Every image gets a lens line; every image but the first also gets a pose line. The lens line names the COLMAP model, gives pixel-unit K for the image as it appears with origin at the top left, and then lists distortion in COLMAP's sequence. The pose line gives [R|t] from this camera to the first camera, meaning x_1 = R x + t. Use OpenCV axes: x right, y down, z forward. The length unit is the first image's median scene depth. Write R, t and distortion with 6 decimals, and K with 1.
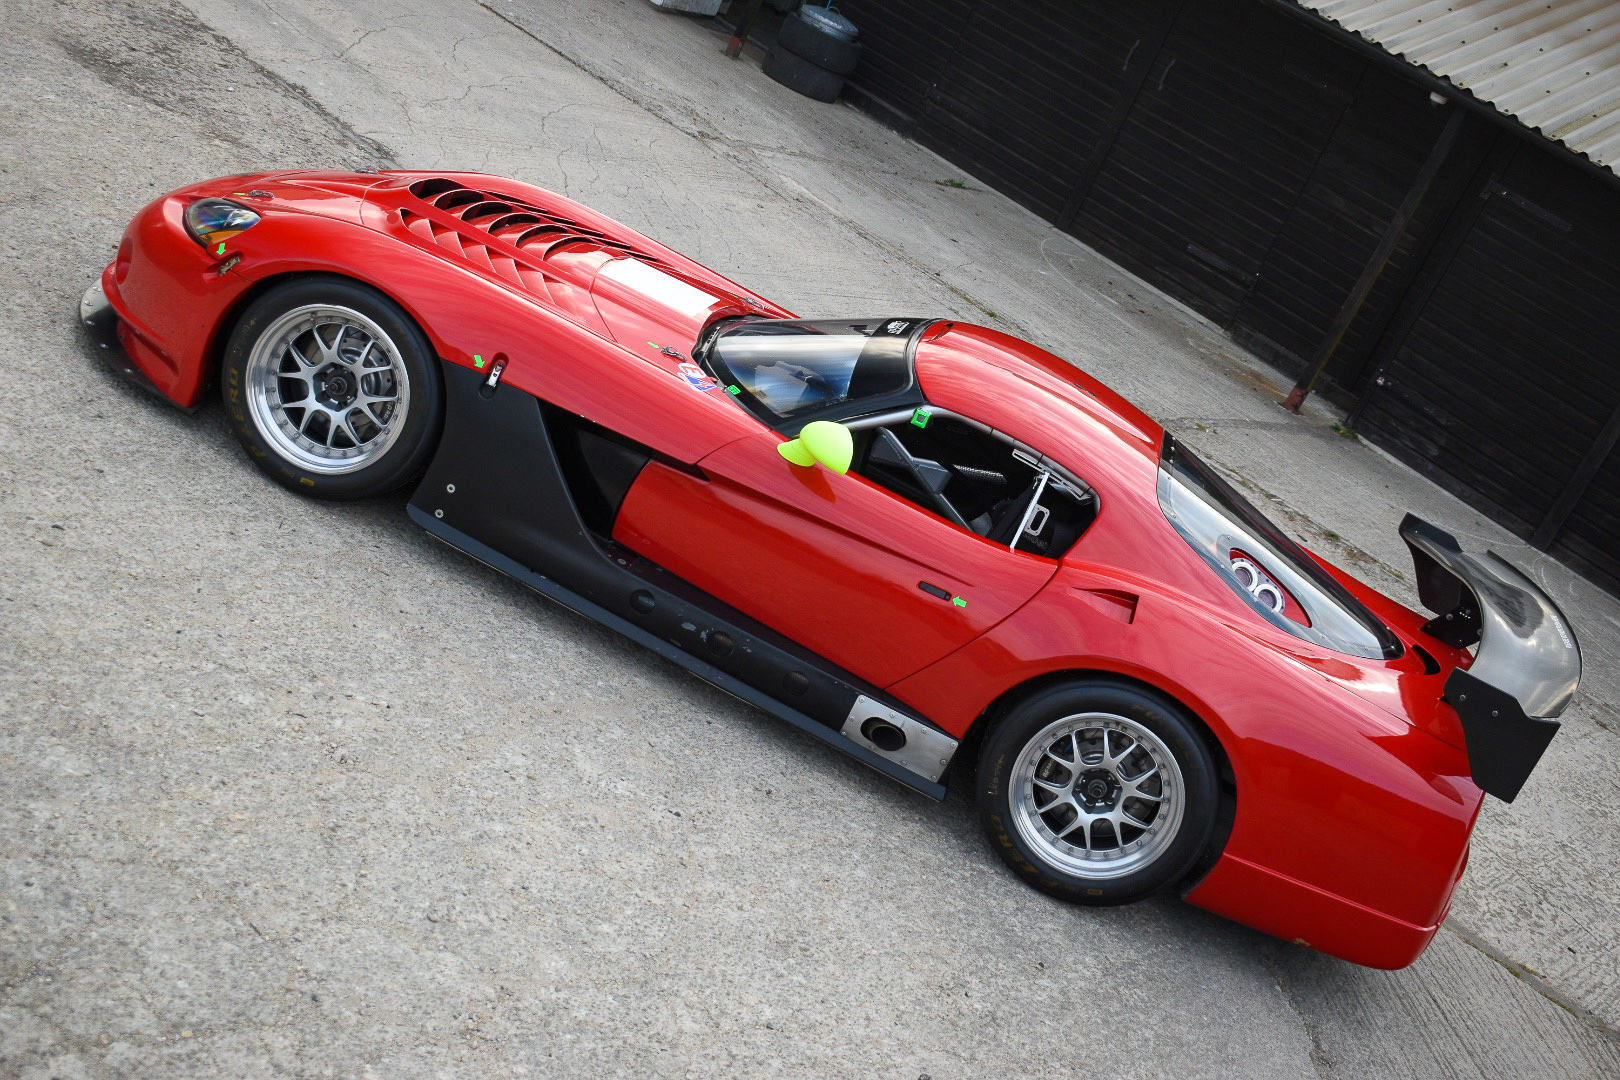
lens RADIAL K [[2153.7, 0, 810.0], [0, 2153.7, 540.0], [0, 0, 1]] dist [-0.050570, 0.047823]
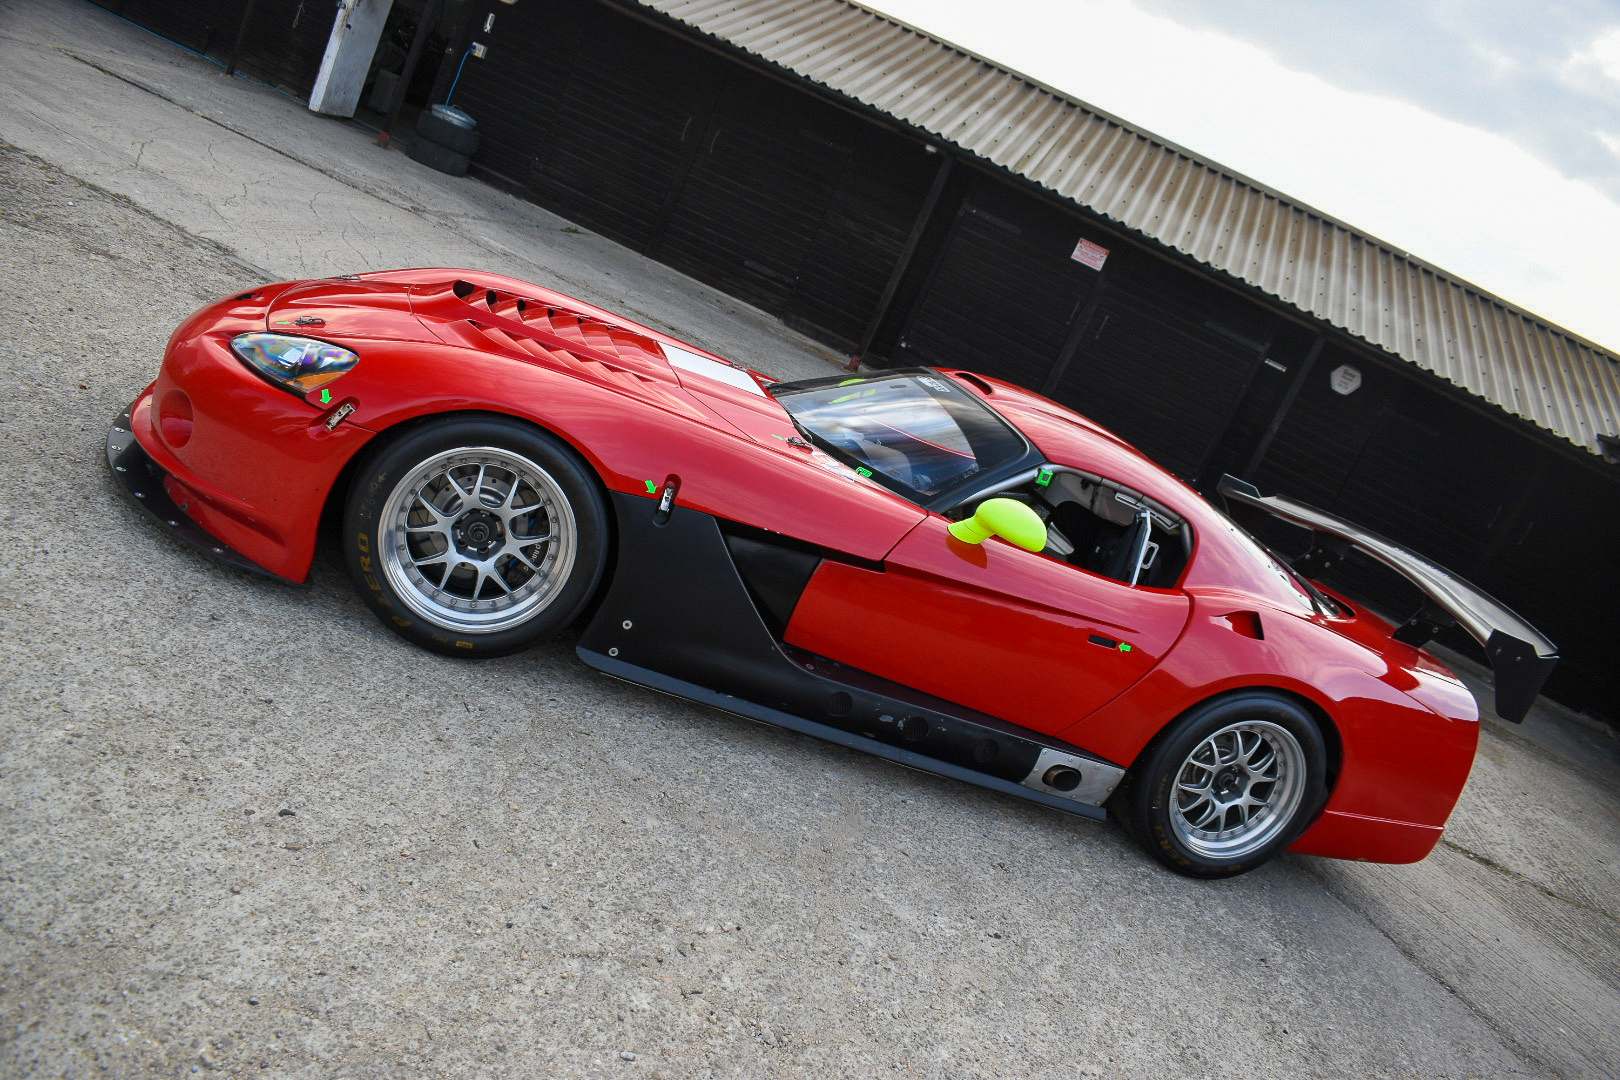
lens RADIAL K [[1273.0, 0, 810.0], [0, 1273.0, 540.0], [0, 0, 1]] dist [-0.093961, 0.010590]
pose [[0.919823, -0.157986, 0.359119, -0.282410], [0.124194, 0.985518, 0.115453, -0.112131], [-0.372159, -0.061596, 0.926123, 0.462328]]
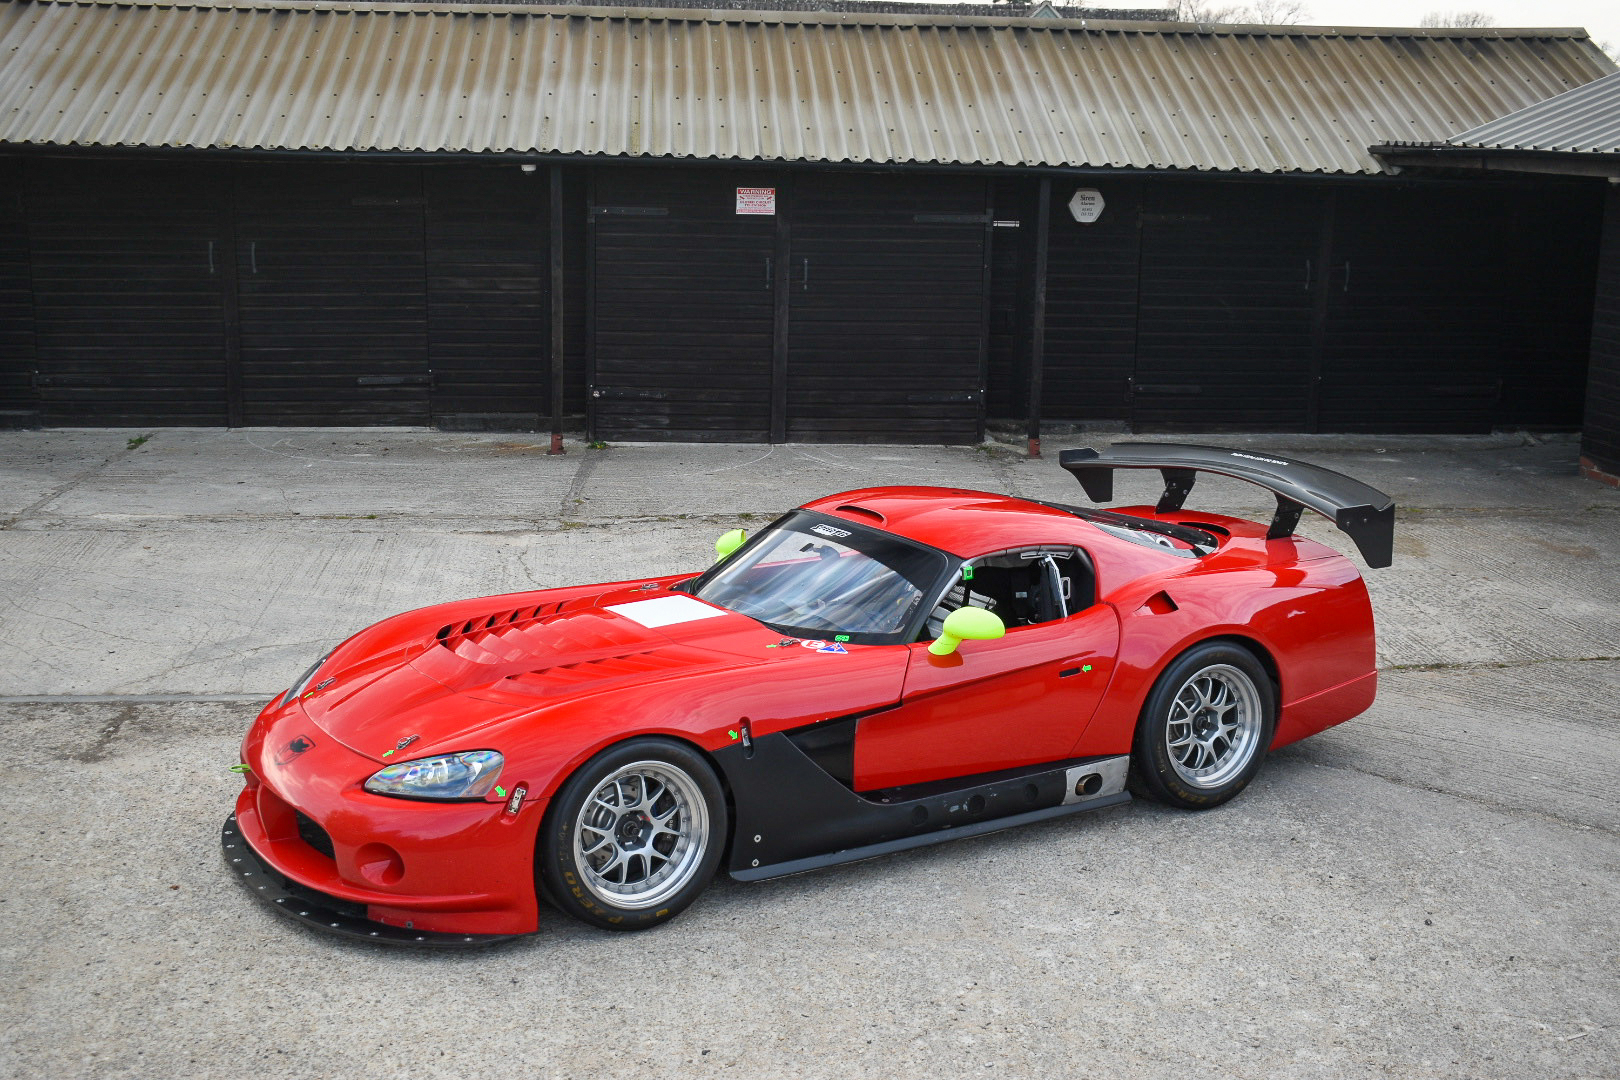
lens RADIAL K [[2011.4, 0, 810.0], [0, 2011.4, 540.0], [0, 0, 1]] dist [-0.043070, -0.027584]
pose [[0.661893, -0.535725, 0.524305, -0.630882], [0.521499, 0.831532, 0.191293, -0.351696], [-0.538457, 0.146809, 0.829766, 0.047893]]
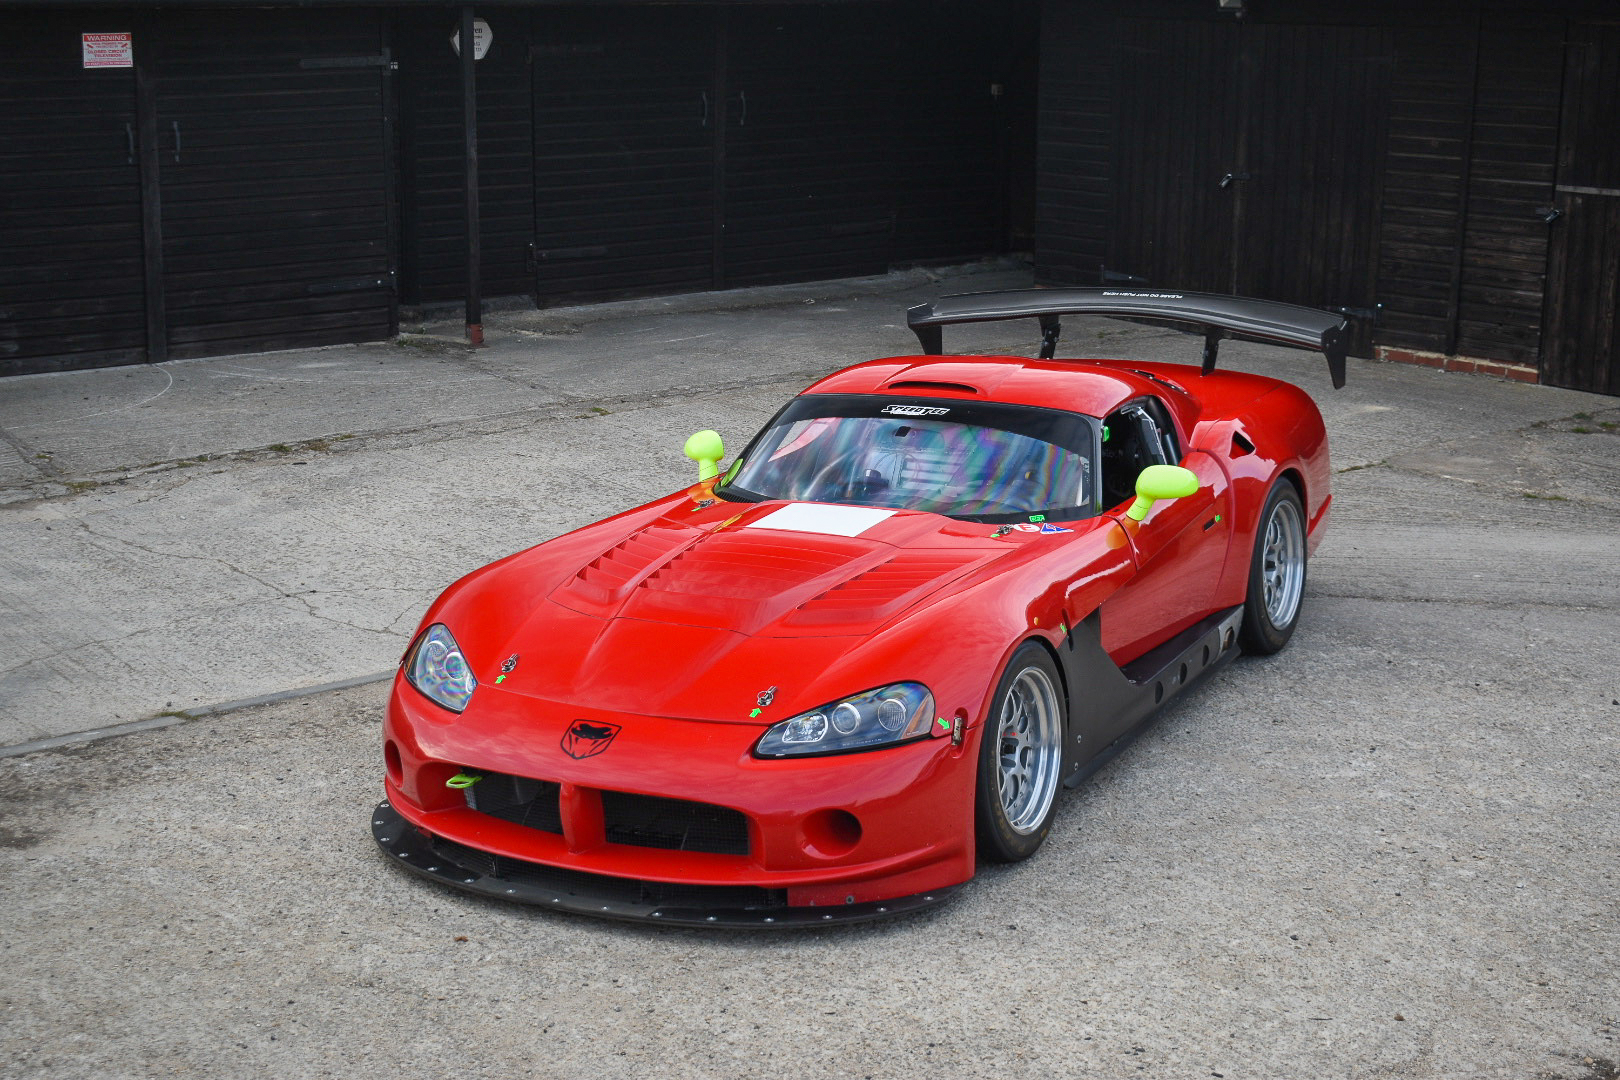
lens RADIAL K [[2522.2, 0, 810.0], [0, 2522.2, 540.0], [0, 0, 1]] dist [-0.013825, -0.042007]
pose [[0.232037, -0.619268, 0.750110, -1.071095], [0.447947, 0.752549, 0.482715, -0.759914], [-0.863425, 0.224002, 0.452018, 0.522442]]
